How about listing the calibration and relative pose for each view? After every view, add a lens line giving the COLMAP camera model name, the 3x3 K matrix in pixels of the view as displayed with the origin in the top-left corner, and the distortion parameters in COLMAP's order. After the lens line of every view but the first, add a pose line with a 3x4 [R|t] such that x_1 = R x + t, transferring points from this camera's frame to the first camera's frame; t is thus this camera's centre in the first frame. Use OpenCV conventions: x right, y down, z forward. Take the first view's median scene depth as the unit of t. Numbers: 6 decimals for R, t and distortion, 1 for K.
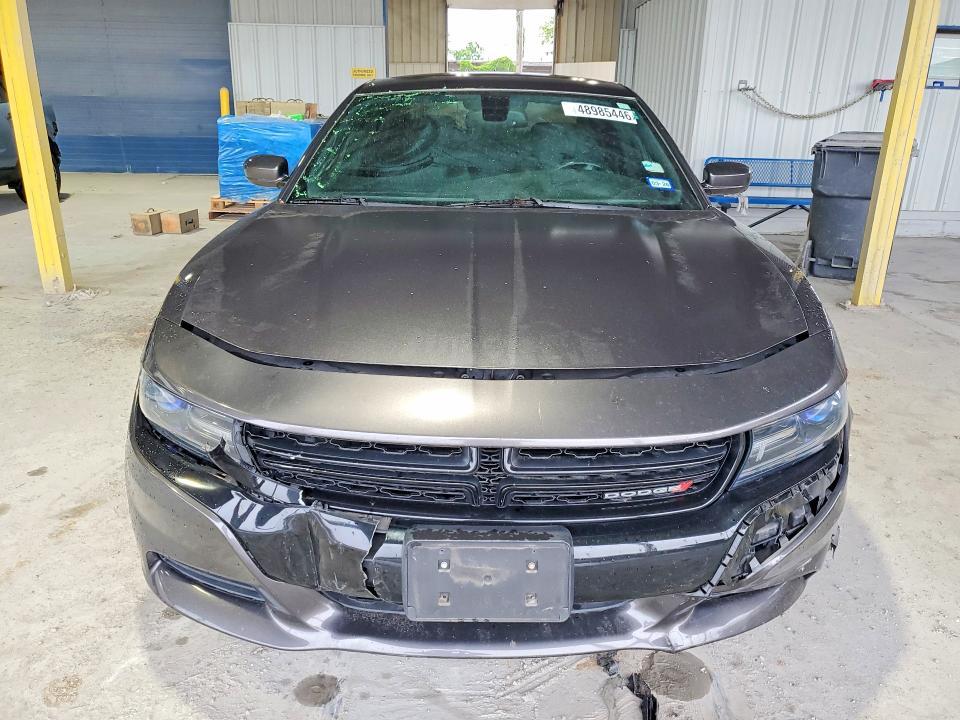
lens RADIAL K [[743.5, 0, 480.0], [0, 743.5, 360.0], [0, 0, 1]] dist [-0.009799, -0.006289]
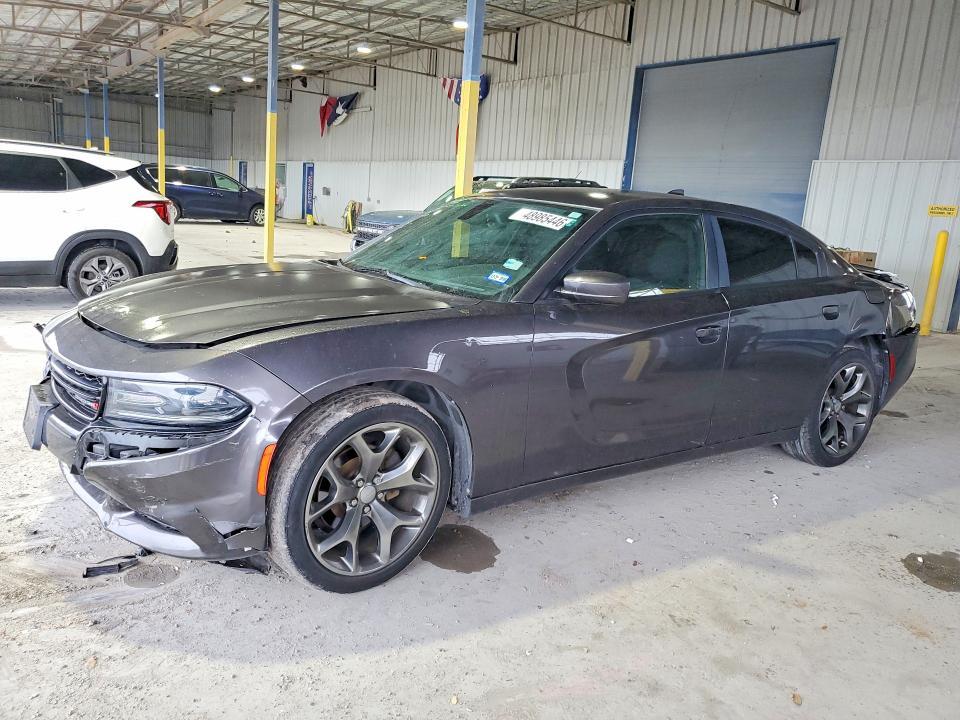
lens RADIAL K [[760.3, 0, 480.0], [0, 760.3, 360.0], [0, 0, 1]] dist [0.000638, 0.001436]
pose [[0.575647, 0.188769, -0.795611, 0.943325], [-0.327774, 0.944667, -0.013019, -0.081359], [0.749130, 0.268275, 0.605668, 0.267066]]
